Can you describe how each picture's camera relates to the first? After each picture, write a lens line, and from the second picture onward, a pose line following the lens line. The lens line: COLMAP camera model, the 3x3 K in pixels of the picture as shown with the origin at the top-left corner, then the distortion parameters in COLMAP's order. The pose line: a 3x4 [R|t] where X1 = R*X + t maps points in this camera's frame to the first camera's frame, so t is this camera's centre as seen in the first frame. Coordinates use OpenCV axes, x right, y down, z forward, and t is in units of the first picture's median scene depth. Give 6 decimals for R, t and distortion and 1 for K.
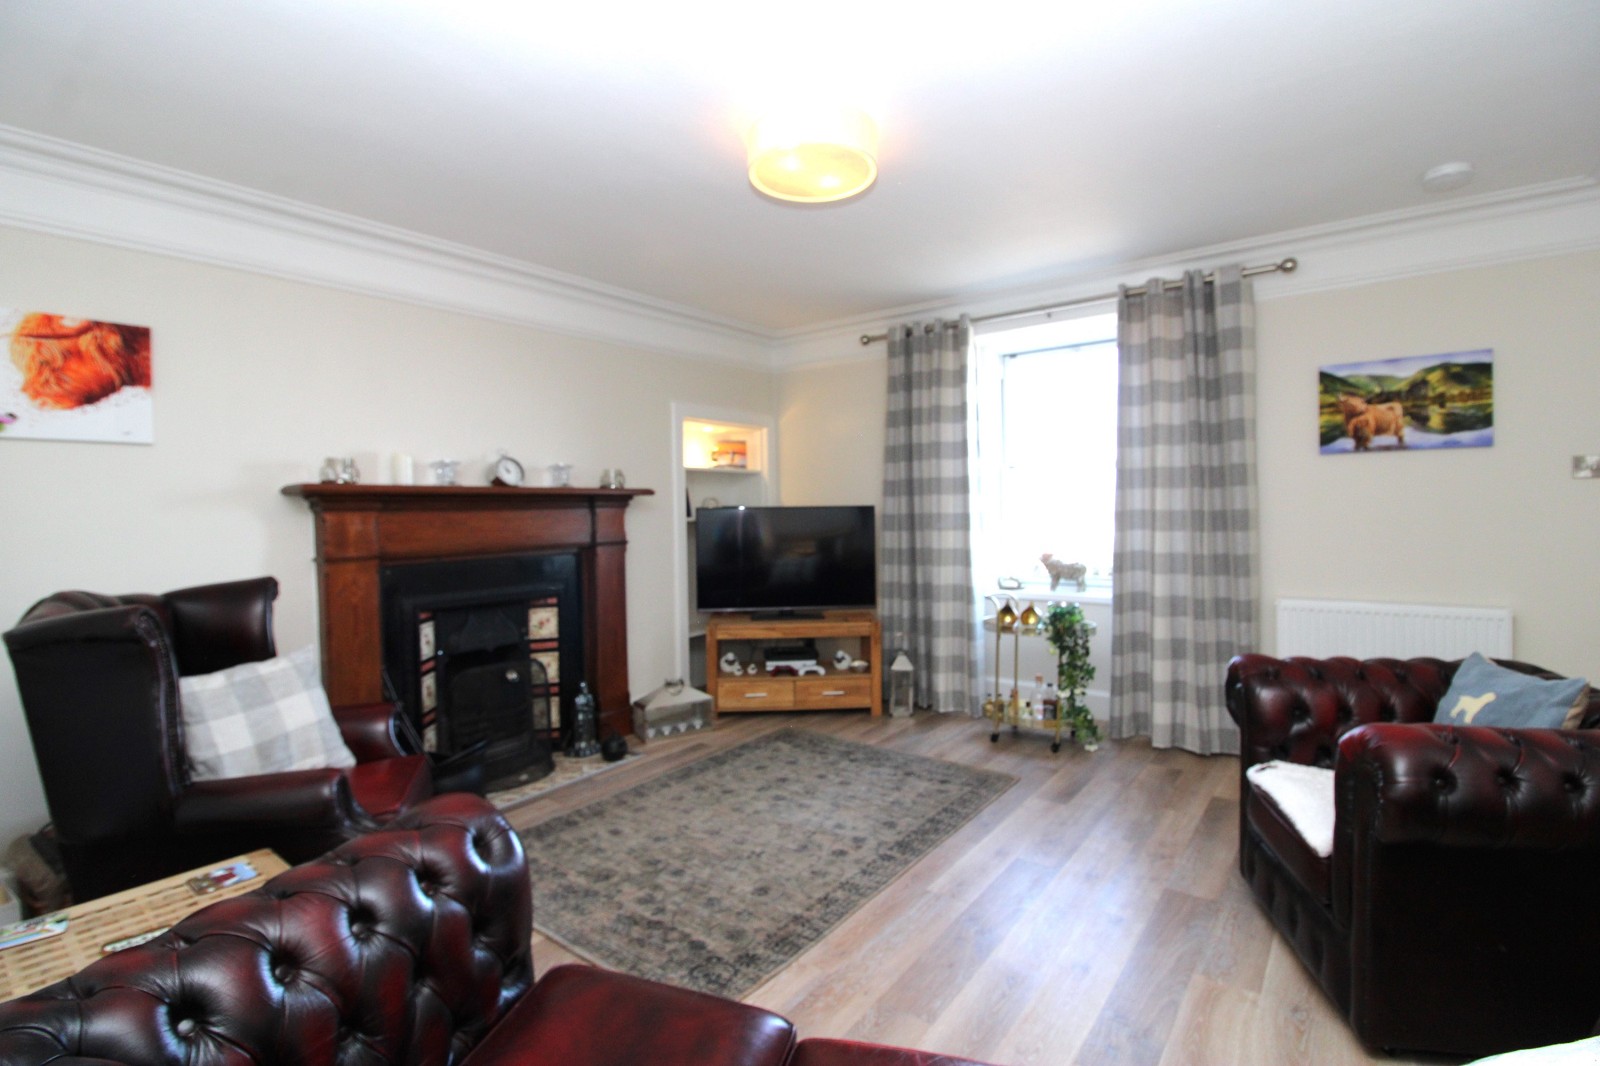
lens RADIAL K [[737.2, 0, 803.5], [0, 737.2, 529.4], [0, 0, 1]] dist [-0.008037, -0.003422]
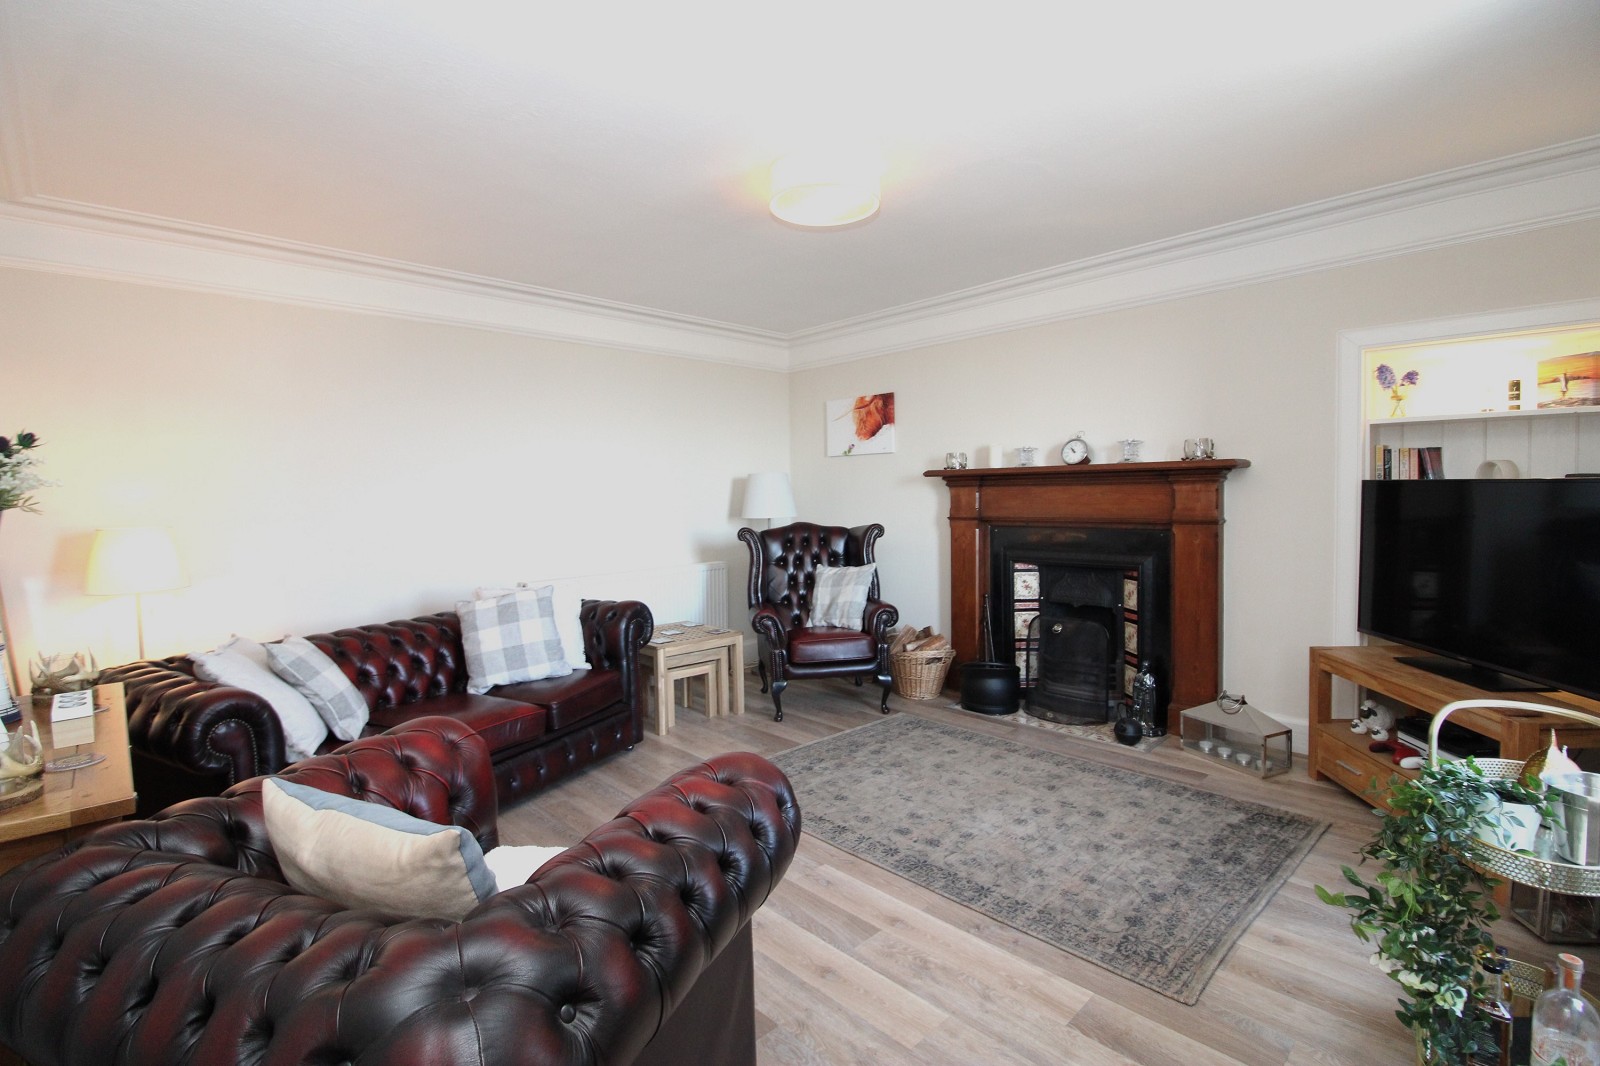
lens RADIAL K [[732.0, 0, 799.6], [0, 732.0, 536.0], [0, 0, 1]] dist [-0.005540, -0.000441]
pose [[-0.144367, 0.082524, -0.986077, 0.862027], [-0.005940, 0.996426, 0.084259, -0.045966], [0.989506, 0.018021, -0.143361, 0.822985]]
